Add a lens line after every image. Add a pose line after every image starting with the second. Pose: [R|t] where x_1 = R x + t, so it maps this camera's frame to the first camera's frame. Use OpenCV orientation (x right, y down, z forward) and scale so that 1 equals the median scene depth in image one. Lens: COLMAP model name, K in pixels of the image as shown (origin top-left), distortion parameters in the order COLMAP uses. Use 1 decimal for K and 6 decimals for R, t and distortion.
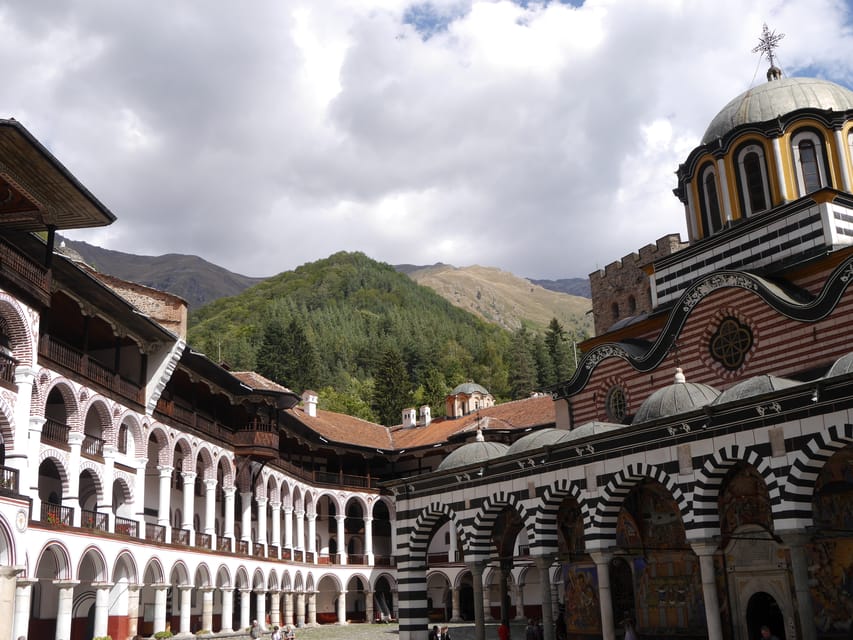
lens RADIAL K [[934.0, 0, 413.0], [0, 934.0, 324.0], [0, 0, 1]] dist [-0.022573, 0.000000]
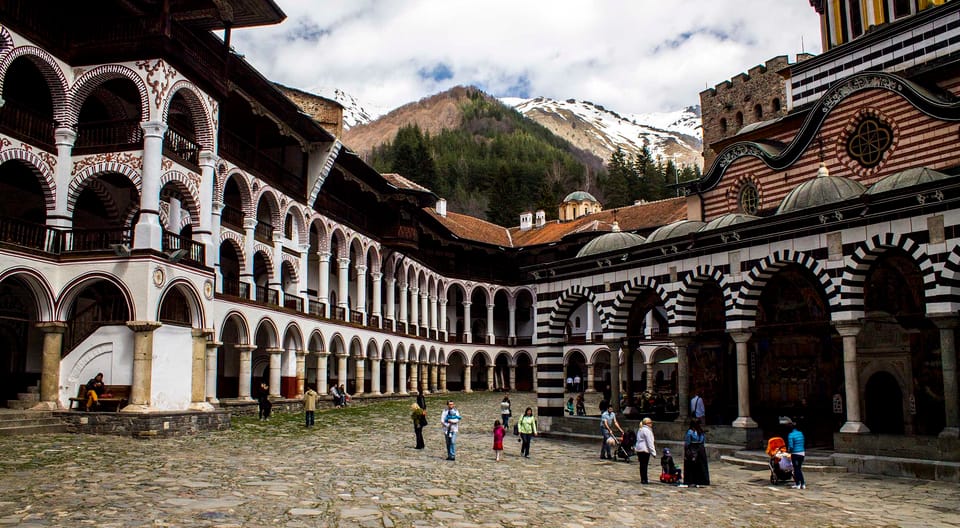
lens RADIAL K [[785.4, 0, 478.6], [0, 785.4, 268.0], [0, 0, 1]] dist [-0.115639, 0.074046]
pose [[0.998615, 0.026362, -0.045523, -0.051611], [-0.019125, 0.988090, 0.152682, 0.034322], [0.049006, -0.151600, 0.987226, 0.094308]]
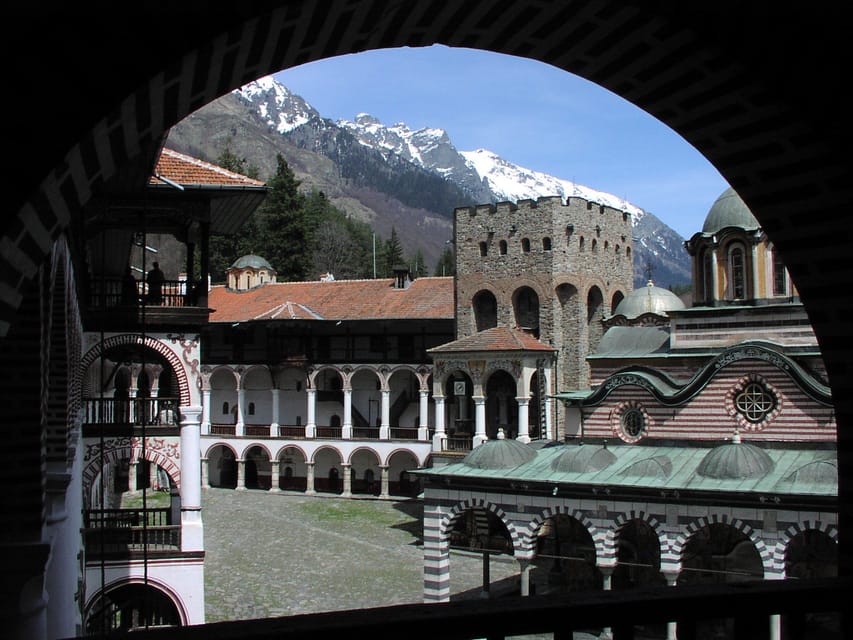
lens RADIAL K [[949.9, 0, 389.1], [0, 949.9, 317.8], [0, 0, 1]] dist [-0.140157, 0.000000]
pose [[0.922772, 0.056902, 0.381123, -0.565387], [-0.135935, 0.973523, 0.183778, -0.237247], [-0.360575, -0.221393, 0.906075, 0.041364]]
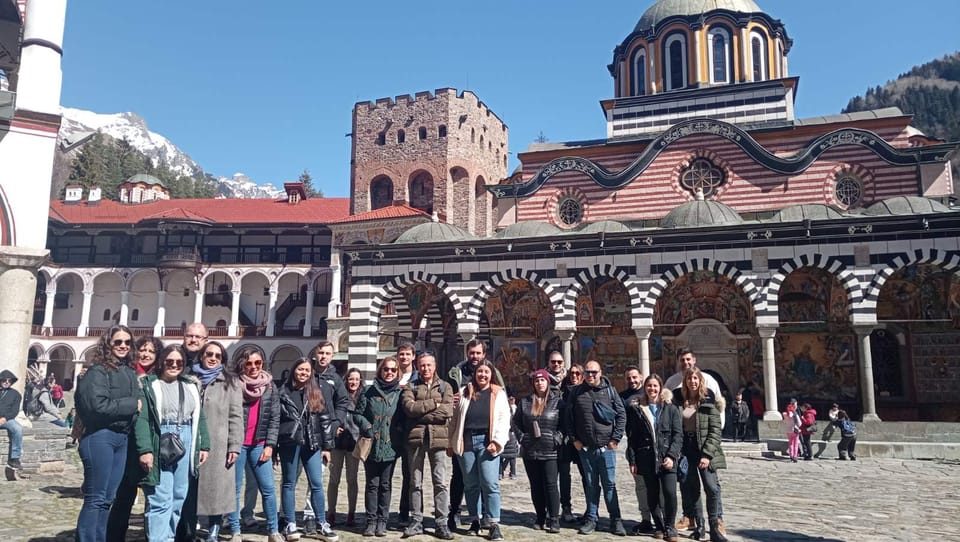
lens RADIAL K [[713.5, 0, 464.2], [0, 713.5, 268.5], [0, 0, 1]] dist [0.040249, -0.026849]
pose [[0.776578, 0.133908, 0.615627, -0.448013], [-0.210775, 0.976066, 0.053571, 0.142402], [-0.593718, -0.171361, 0.786215, 0.369797]]
